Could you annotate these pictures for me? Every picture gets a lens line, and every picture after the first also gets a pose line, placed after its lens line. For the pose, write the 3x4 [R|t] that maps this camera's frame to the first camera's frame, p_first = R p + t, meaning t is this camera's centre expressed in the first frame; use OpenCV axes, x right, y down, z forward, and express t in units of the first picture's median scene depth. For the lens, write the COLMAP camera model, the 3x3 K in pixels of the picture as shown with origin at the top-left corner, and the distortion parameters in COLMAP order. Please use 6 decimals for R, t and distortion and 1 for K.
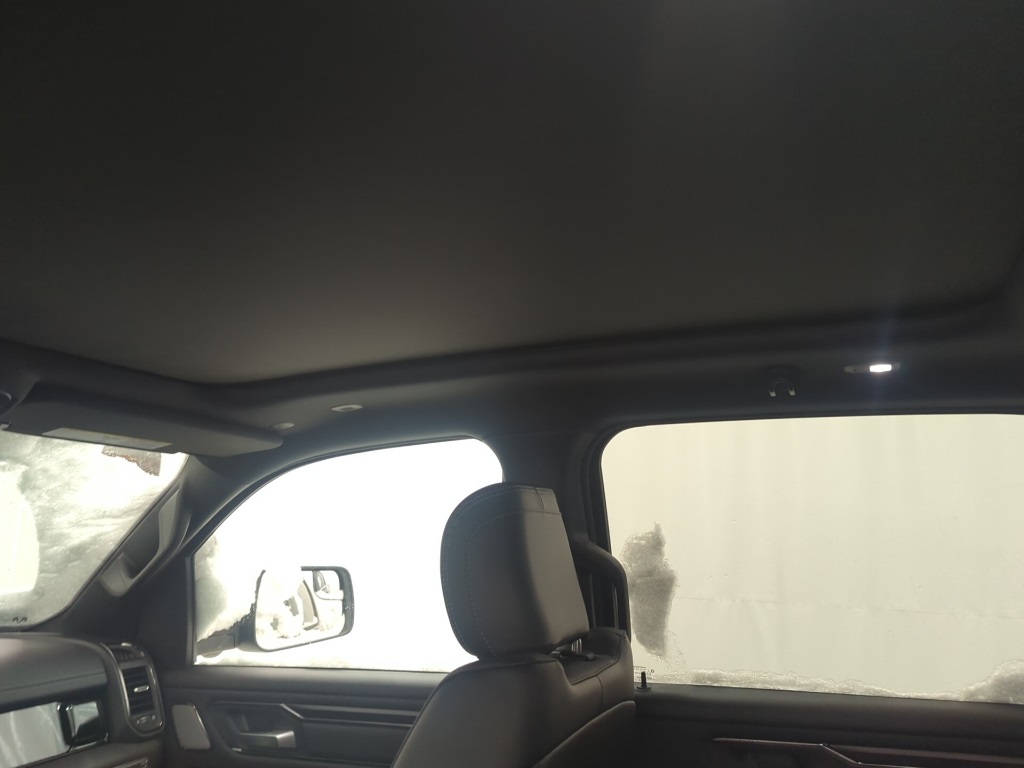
lens RADIAL K [[829.3, 0, 512.0], [0, 829.3, 384.0], [0, 0, 1]] dist [0.014037, 0.019273]
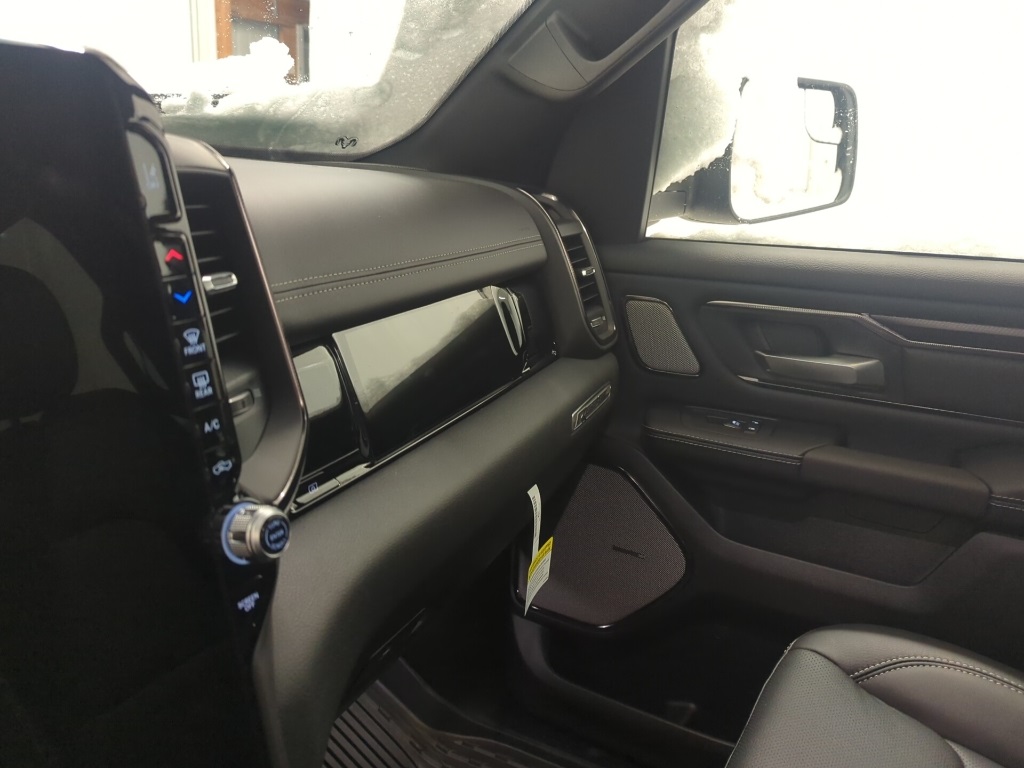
lens RADIAL K [[829.3, 0, 512.0], [0, 829.3, 384.0], [0, 0, 1]] dist [0.014037, 0.019273]
pose [[0.995904, 0.061832, -0.065962, -0.433103], [-0.025022, 0.889579, 0.456095, 0.168990], [0.086880, -0.452576, 0.887483, 0.439346]]
